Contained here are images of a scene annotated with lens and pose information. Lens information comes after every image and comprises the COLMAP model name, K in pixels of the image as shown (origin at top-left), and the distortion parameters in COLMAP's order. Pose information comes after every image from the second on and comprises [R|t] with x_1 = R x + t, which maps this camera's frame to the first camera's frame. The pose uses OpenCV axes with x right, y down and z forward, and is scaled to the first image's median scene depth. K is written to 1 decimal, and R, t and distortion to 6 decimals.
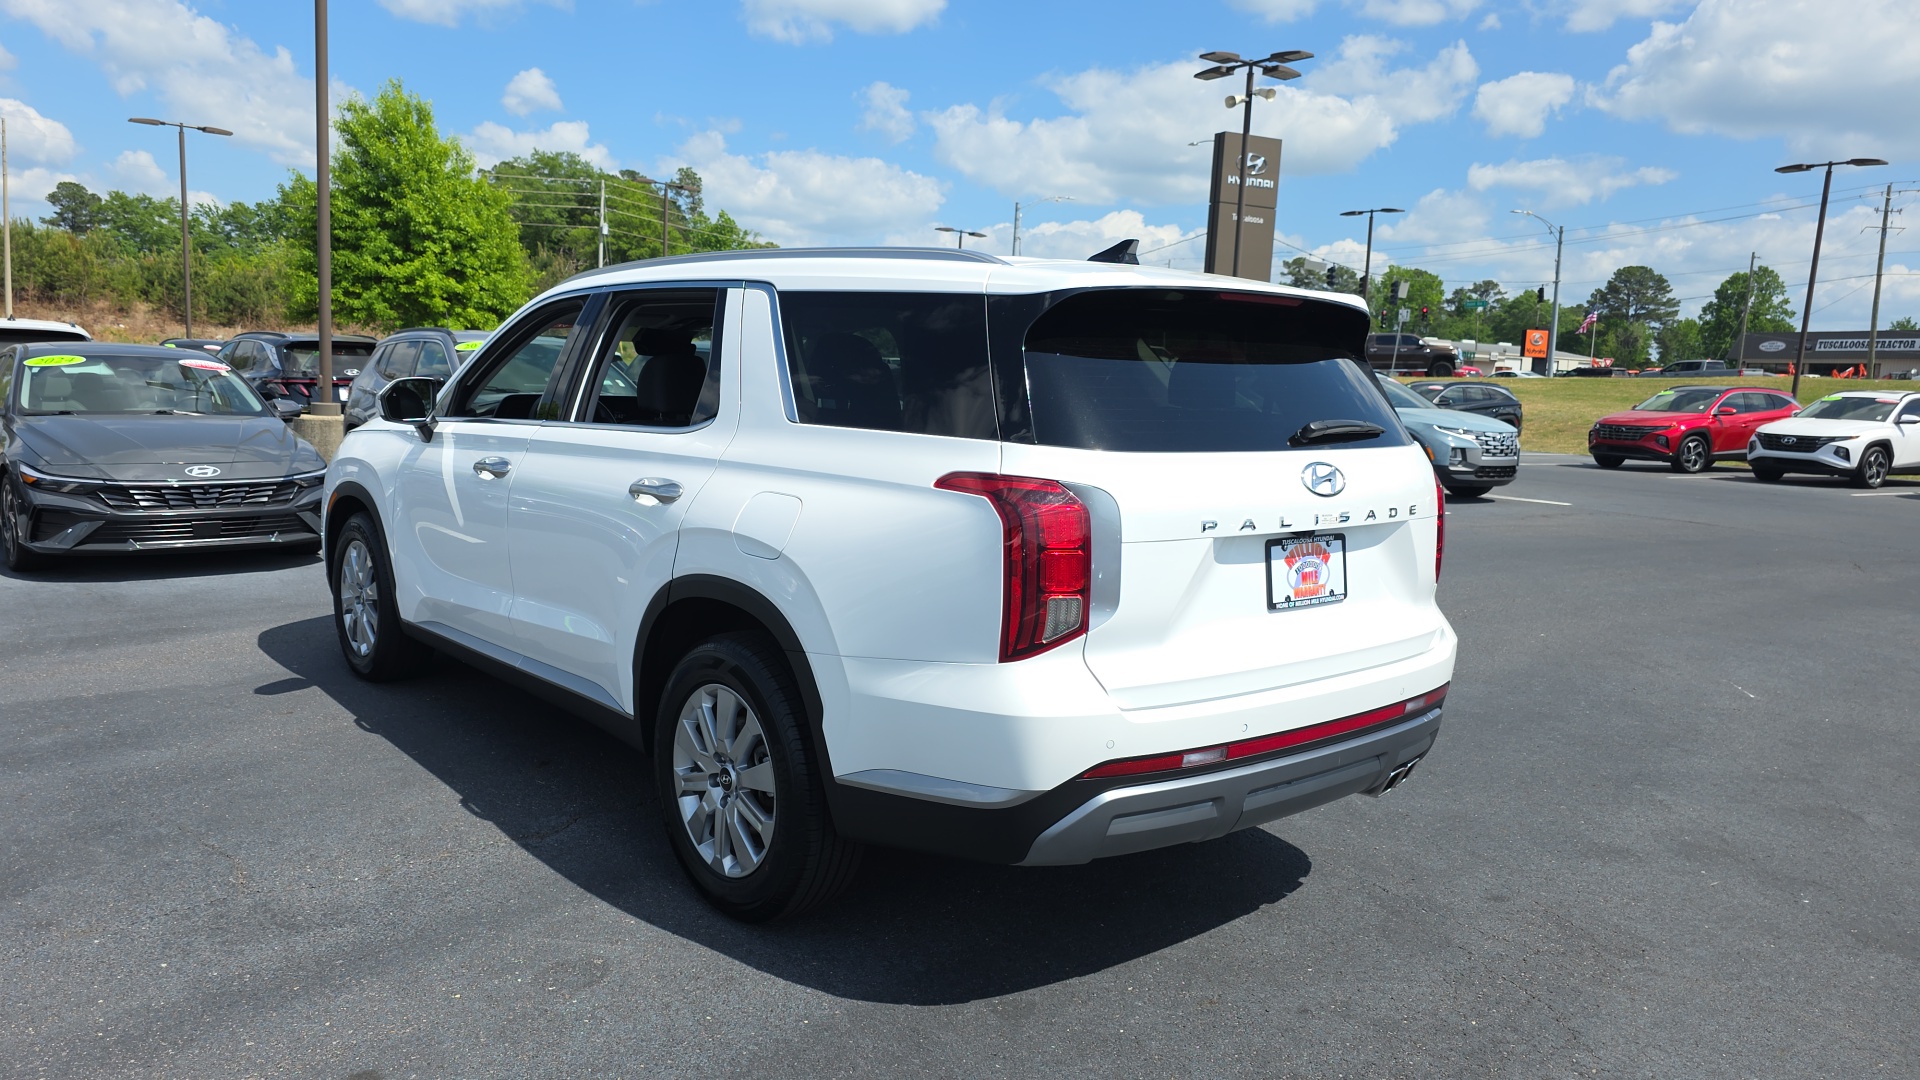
lens RADIAL K [[1277.4, 0, 900.6], [0, 1277.4, 537.1], [0, 0, 1]] dist [0.063736, -0.049205]
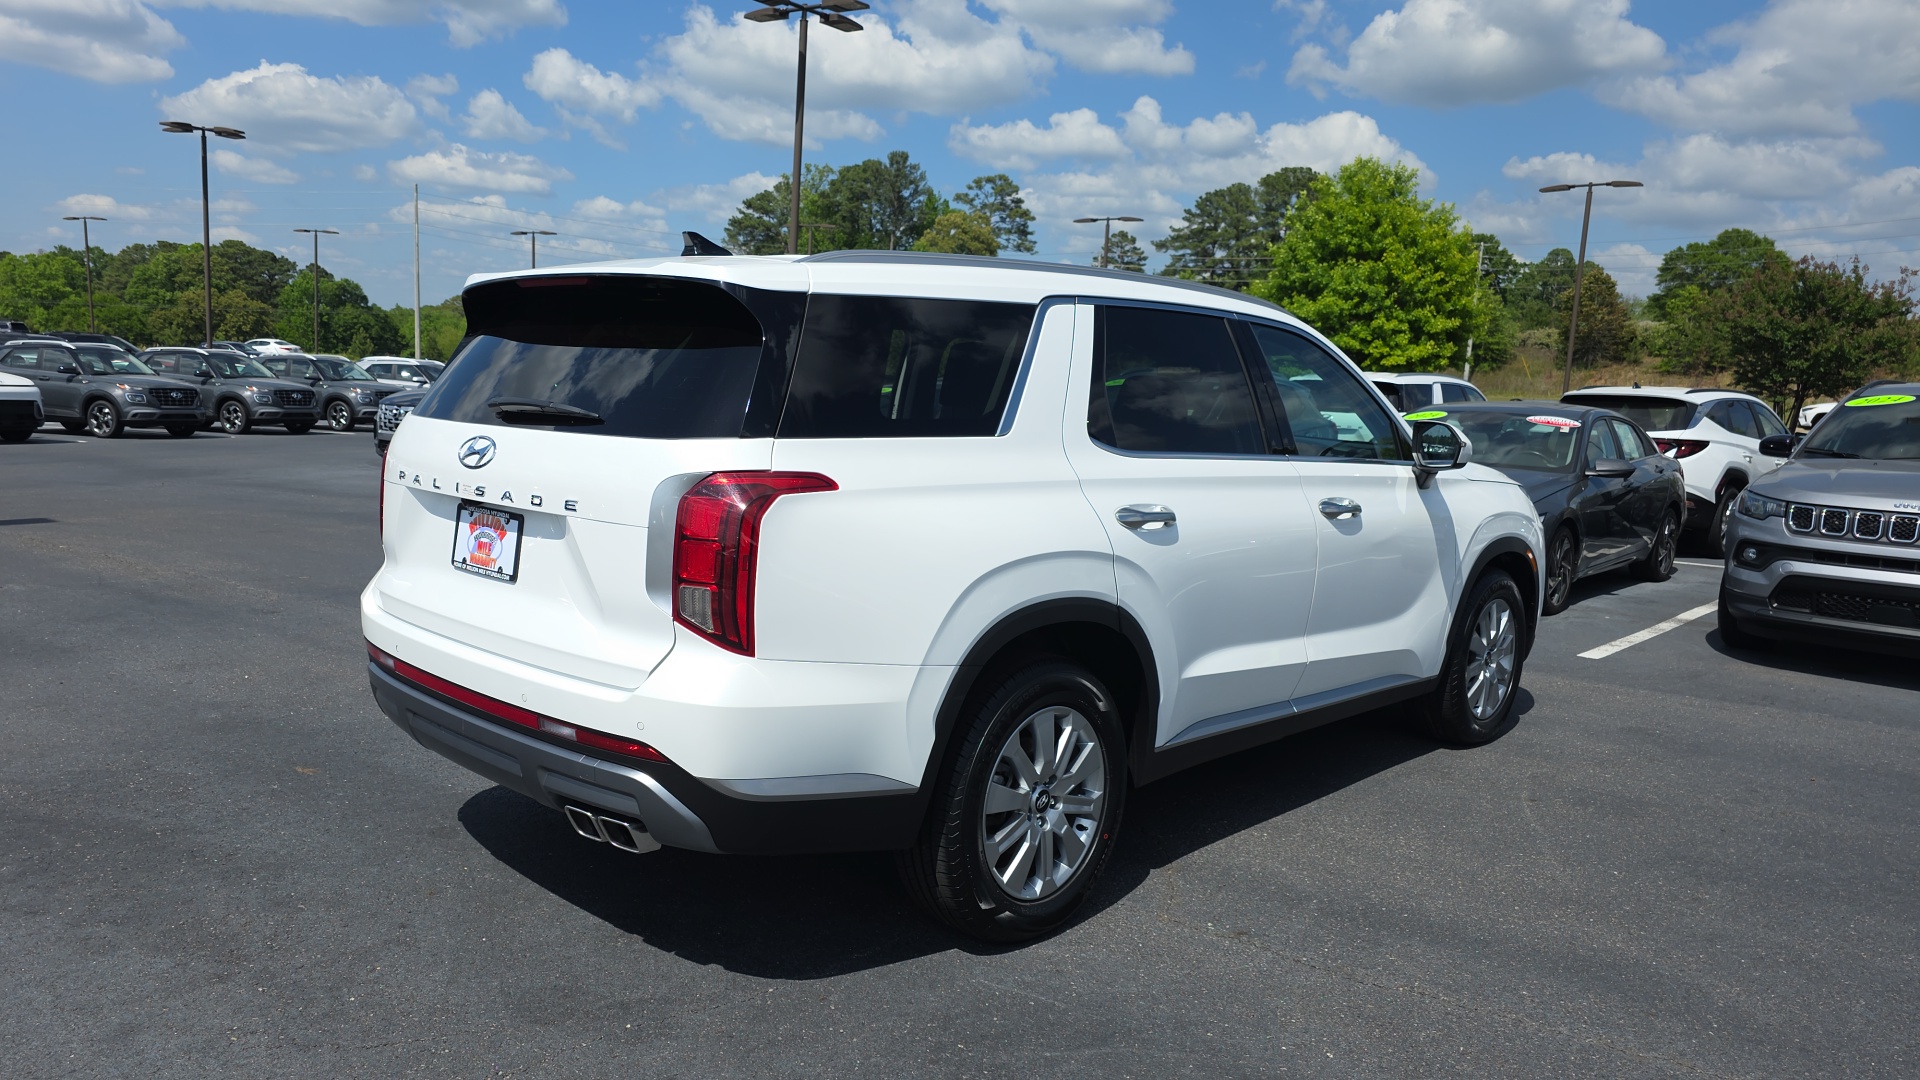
lens RADIAL K [[1299.5, 0, 871.9], [0, 1299.5, 548.7], [0, 0, 1]] dist [0.052332, -0.055423]
pose [[0.099817, 0.097943, -0.990174, 0.095875], [-0.159739, 0.983813, 0.081211, -0.007119], [0.982100, 0.150064, 0.113847, 0.081681]]
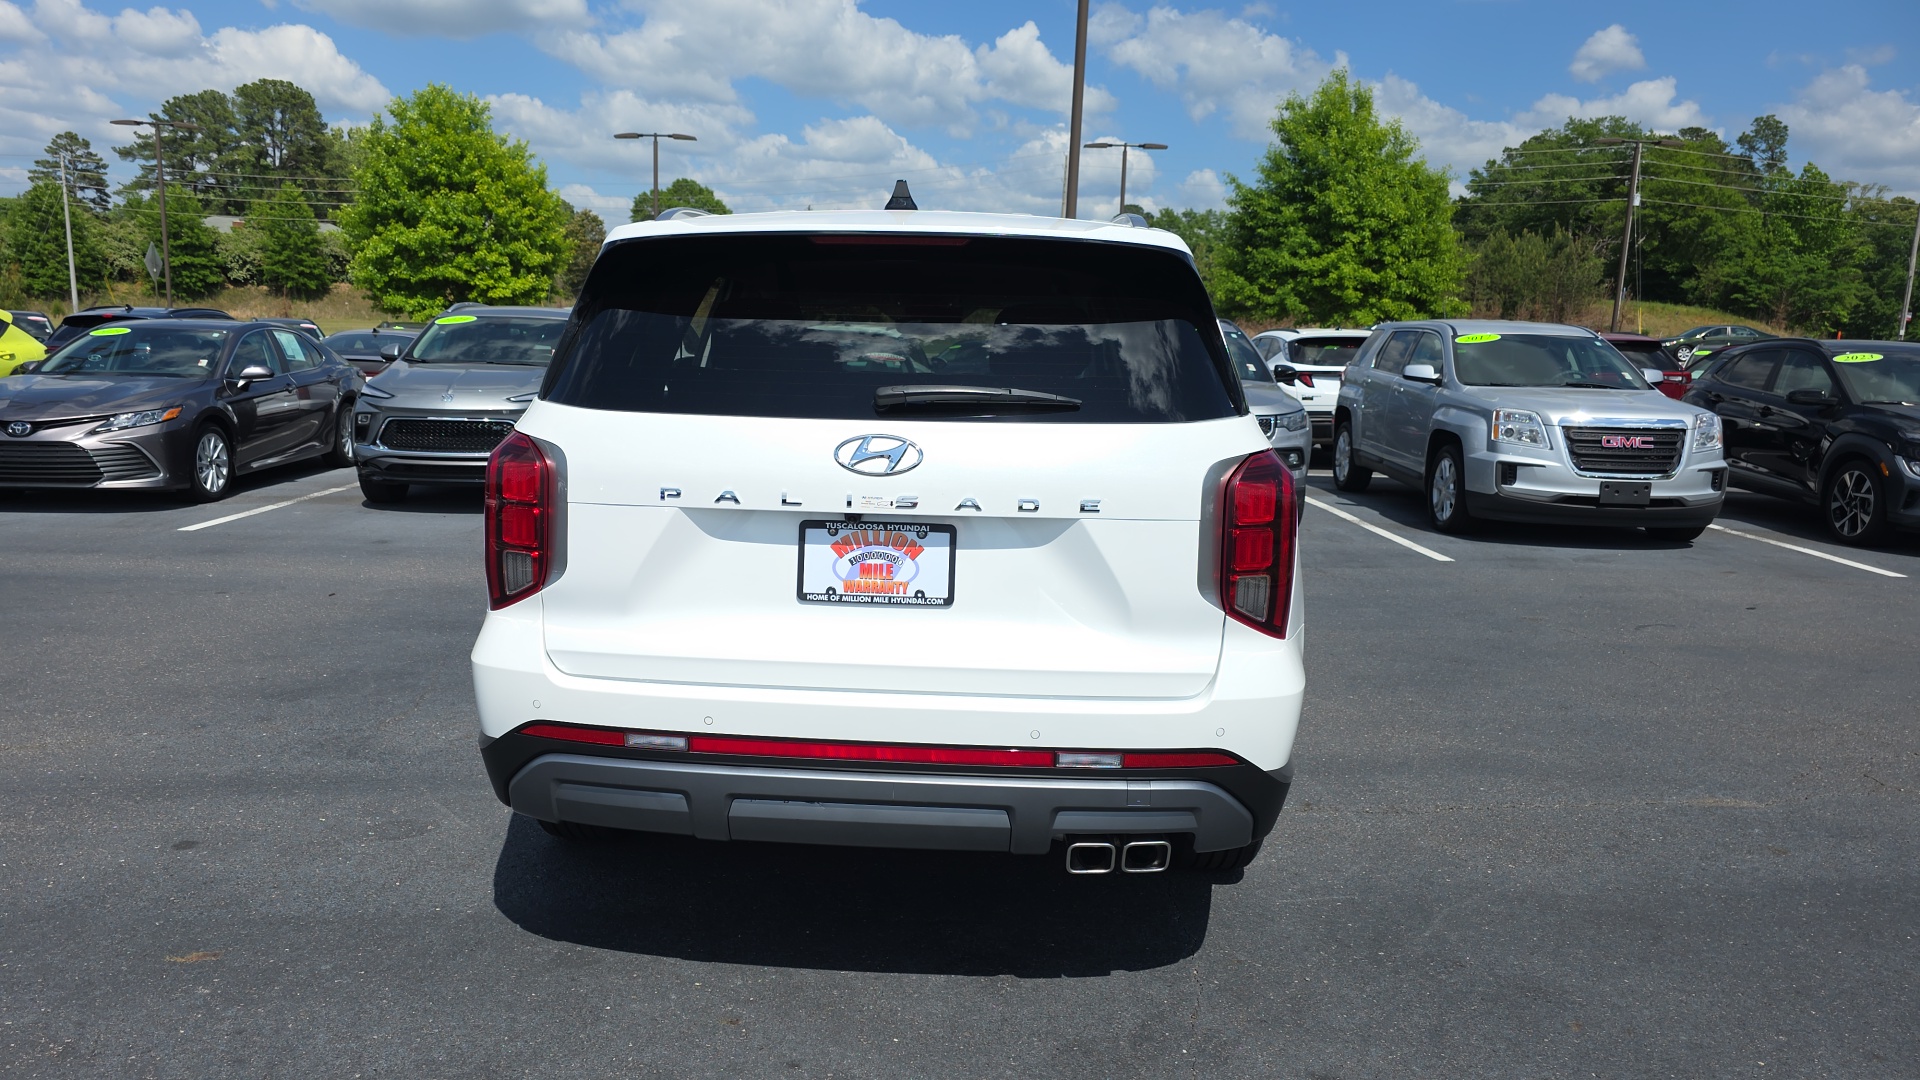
lens RADIAL K [[1299.5, 0, 871.9], [0, 1299.5, 548.7], [0, 0, 1]] dist [0.052332, -0.055423]
pose [[0.735183, 0.091163, -0.671710, 0.061168], [-0.084184, 0.995523, 0.042972, -0.001365], [0.672621, 0.024955, 0.739566, 0.025062]]
